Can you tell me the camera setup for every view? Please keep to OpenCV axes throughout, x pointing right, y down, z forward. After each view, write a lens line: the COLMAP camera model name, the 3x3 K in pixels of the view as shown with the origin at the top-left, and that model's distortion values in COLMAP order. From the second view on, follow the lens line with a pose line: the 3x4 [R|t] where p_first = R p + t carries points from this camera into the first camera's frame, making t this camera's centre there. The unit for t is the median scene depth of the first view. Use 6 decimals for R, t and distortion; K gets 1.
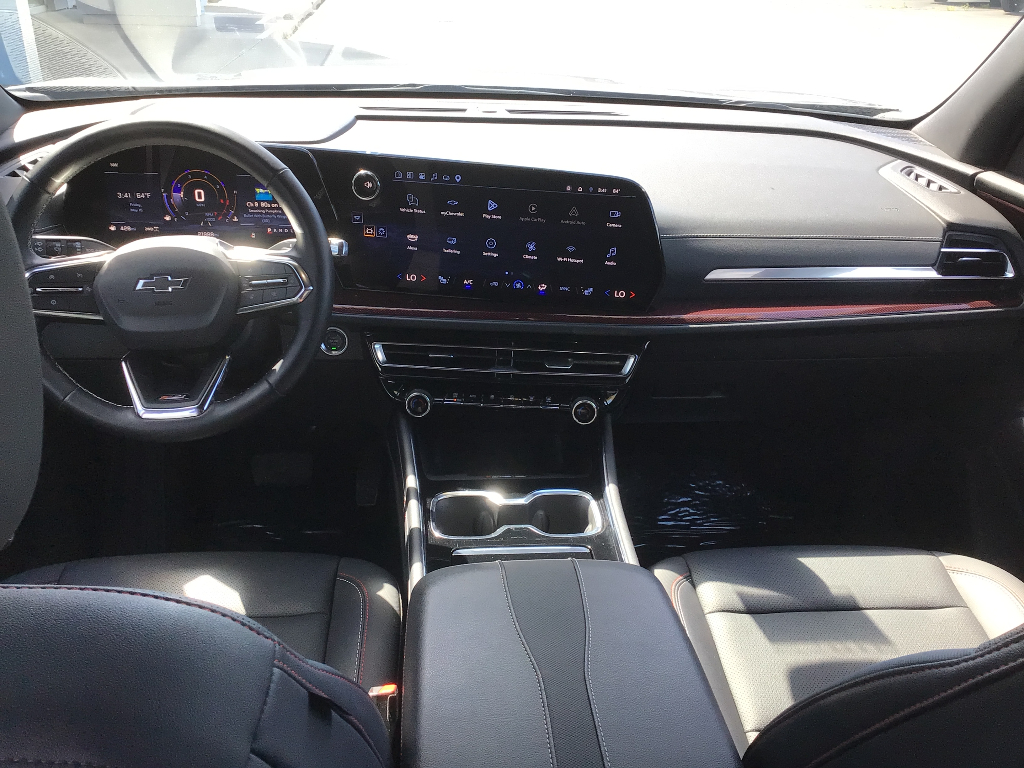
lens RADIAL K [[913.4, 0, 512.0], [0, 913.4, 384.0], [0, 0, 1]] dist [0.124403, -0.244845]
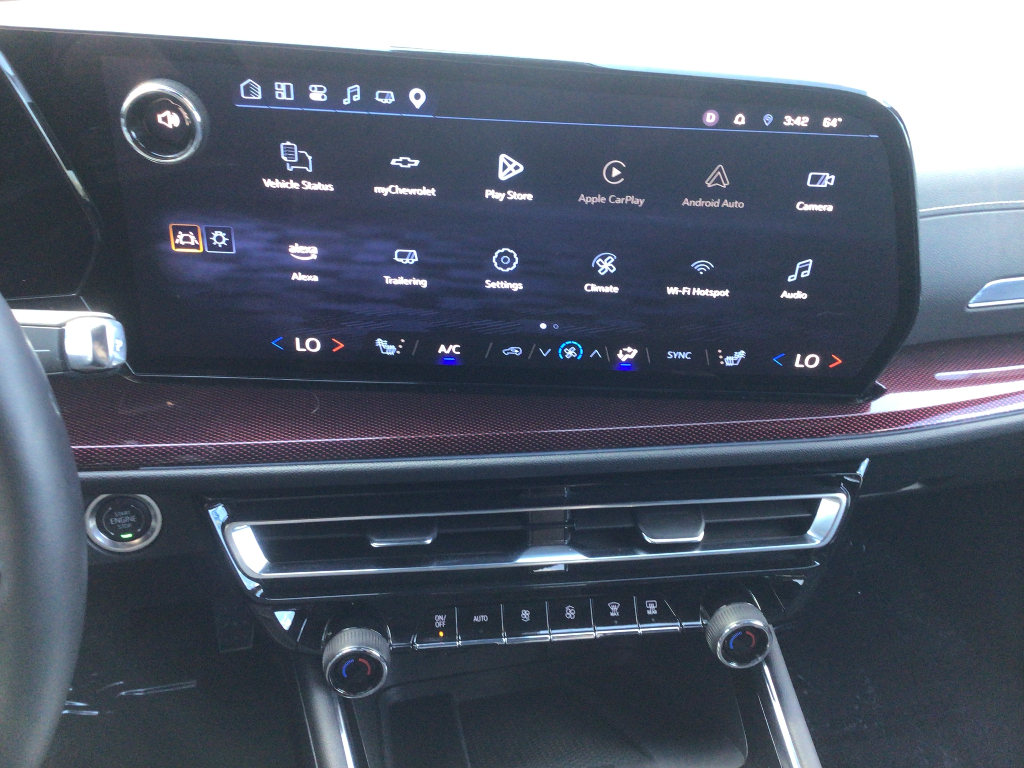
lens RADIAL K [[913.4, 0, 512.0], [0, 913.4, 384.0], [0, 0, 1]] dist [0.124403, -0.244845]
pose [[0.987001, -0.074557, 0.142377, -0.082279], [0.048507, 0.982767, 0.178369, -0.173556], [-0.153222, -0.169144, 0.973608, 0.605923]]
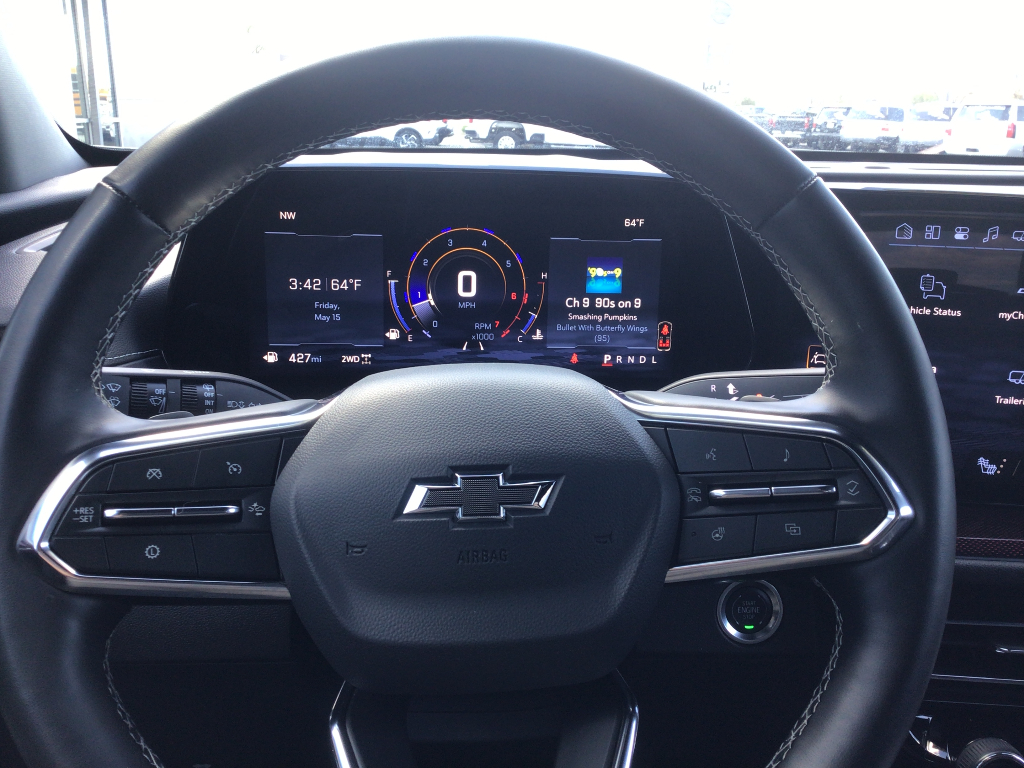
lens RADIAL K [[913.4, 0, 512.0], [0, 913.4, 384.0], [0, 0, 1]] dist [0.124403, -0.244845]
pose [[0.999650, -0.007103, -0.025471, -0.302472], [0.002366, 0.983410, -0.181384, -0.074215], [0.026337, 0.181260, 0.983082, 0.566579]]
